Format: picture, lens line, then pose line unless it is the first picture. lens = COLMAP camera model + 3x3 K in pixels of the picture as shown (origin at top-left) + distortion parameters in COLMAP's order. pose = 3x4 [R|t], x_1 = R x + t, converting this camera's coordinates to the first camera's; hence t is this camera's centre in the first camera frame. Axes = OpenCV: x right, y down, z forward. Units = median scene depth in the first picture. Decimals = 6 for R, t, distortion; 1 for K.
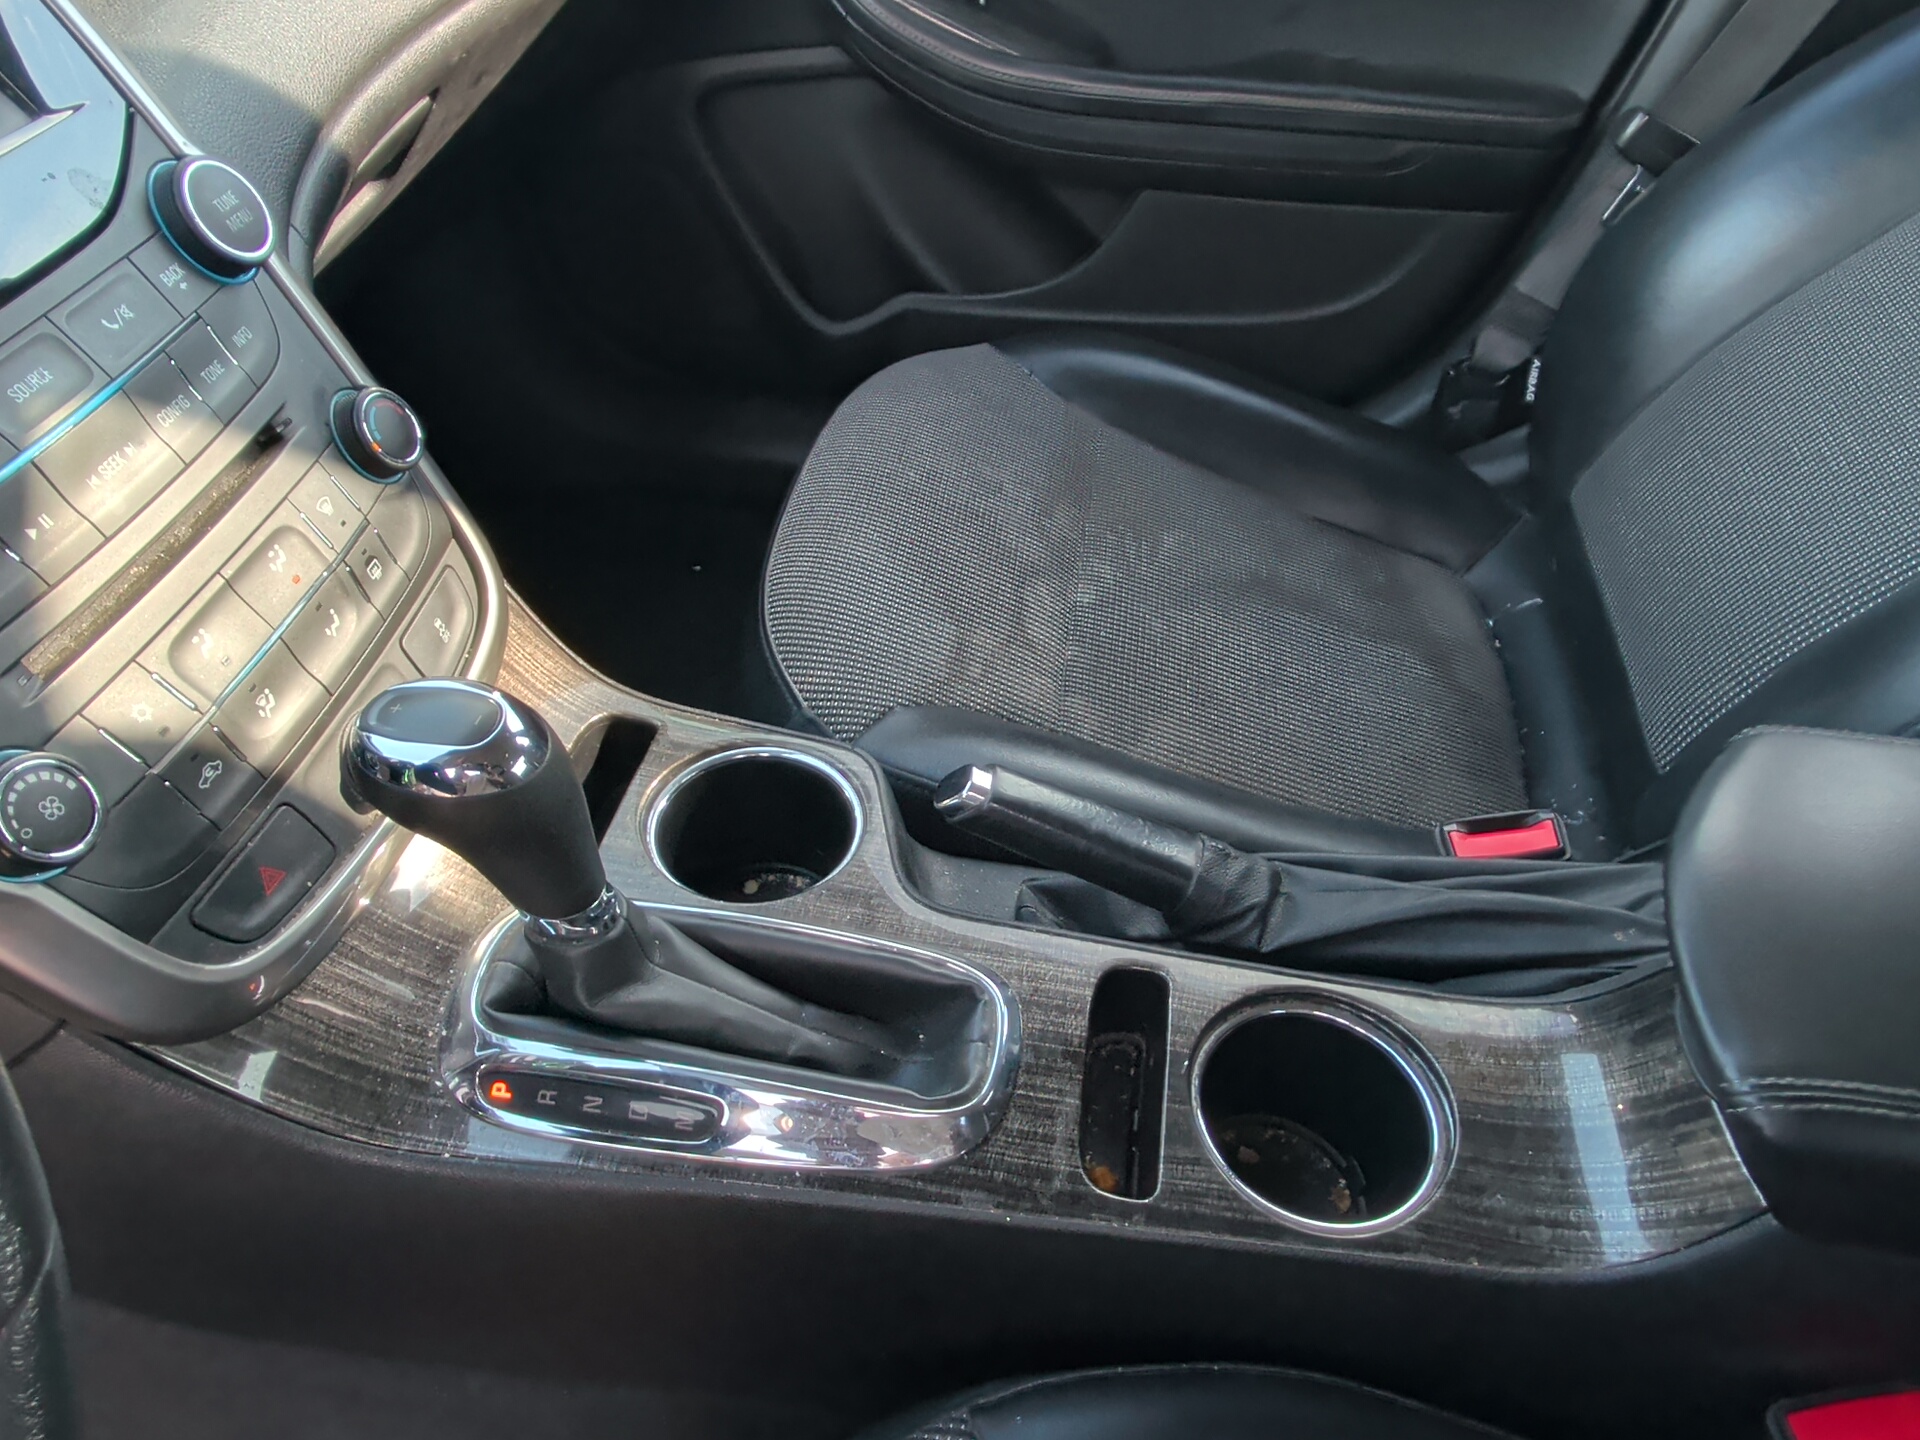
lens RADIAL K [[1238.1, 0, 945.2], [0, 1238.1, 774.6], [0, 0, 1]] dist [-0.004566, 0.000201]
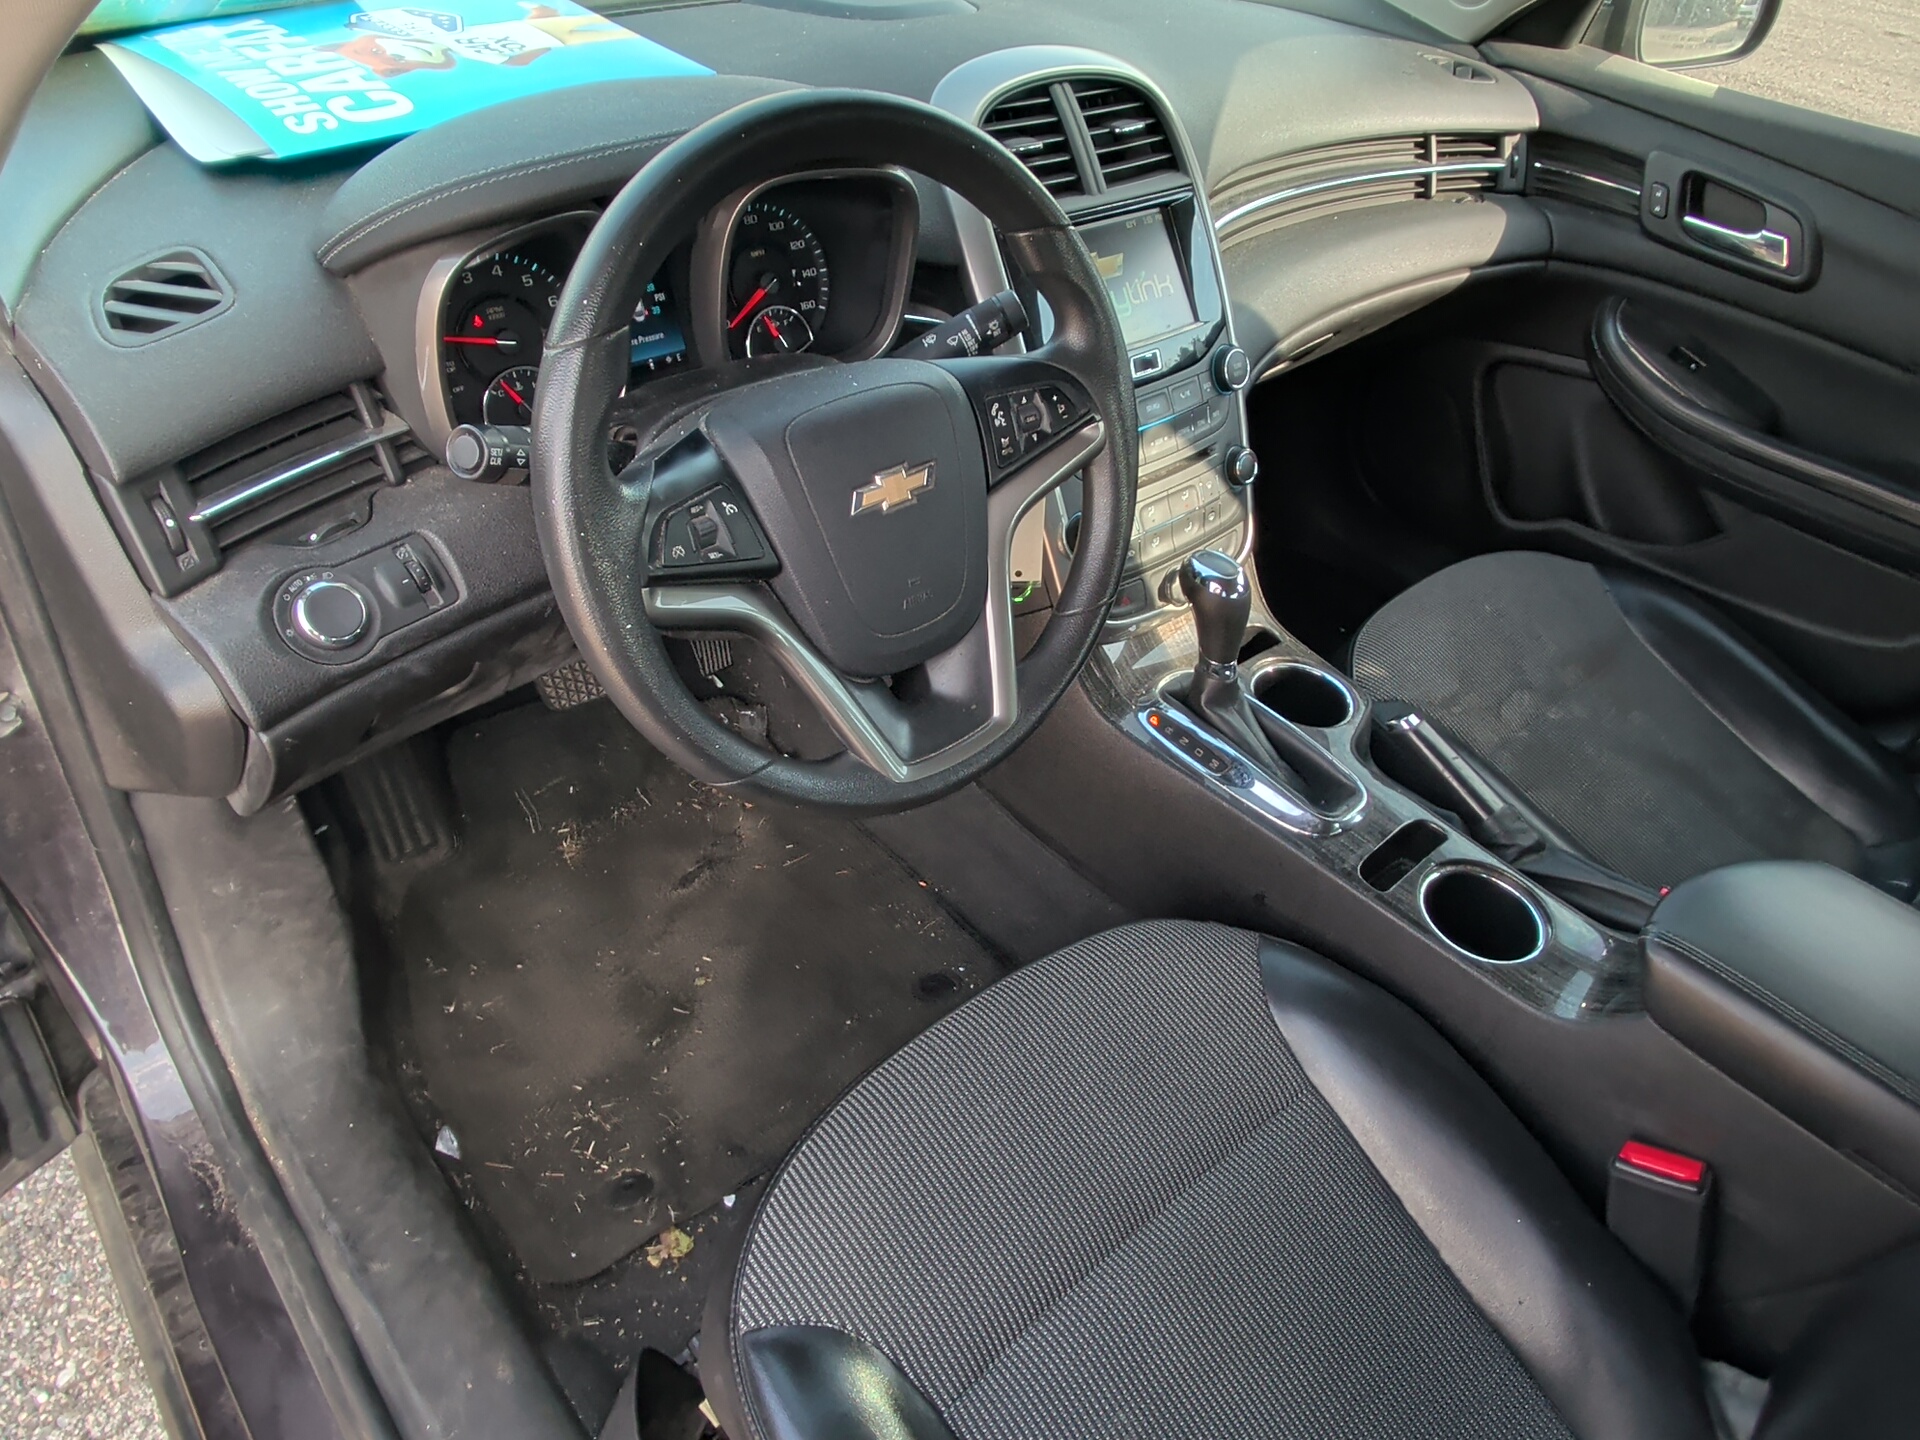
lens RADIAL K [[1227.2, 0, 960.2], [0, 1227.2, 751.6], [0, 0, 1]] dist [-0.005661, -0.001137]
pose [[0.775955, 0.444951, -0.447115, 0.405928], [-0.494423, 0.869194, 0.006931, 0.436953], [0.391714, 0.215686, 0.894449, -1.165651]]
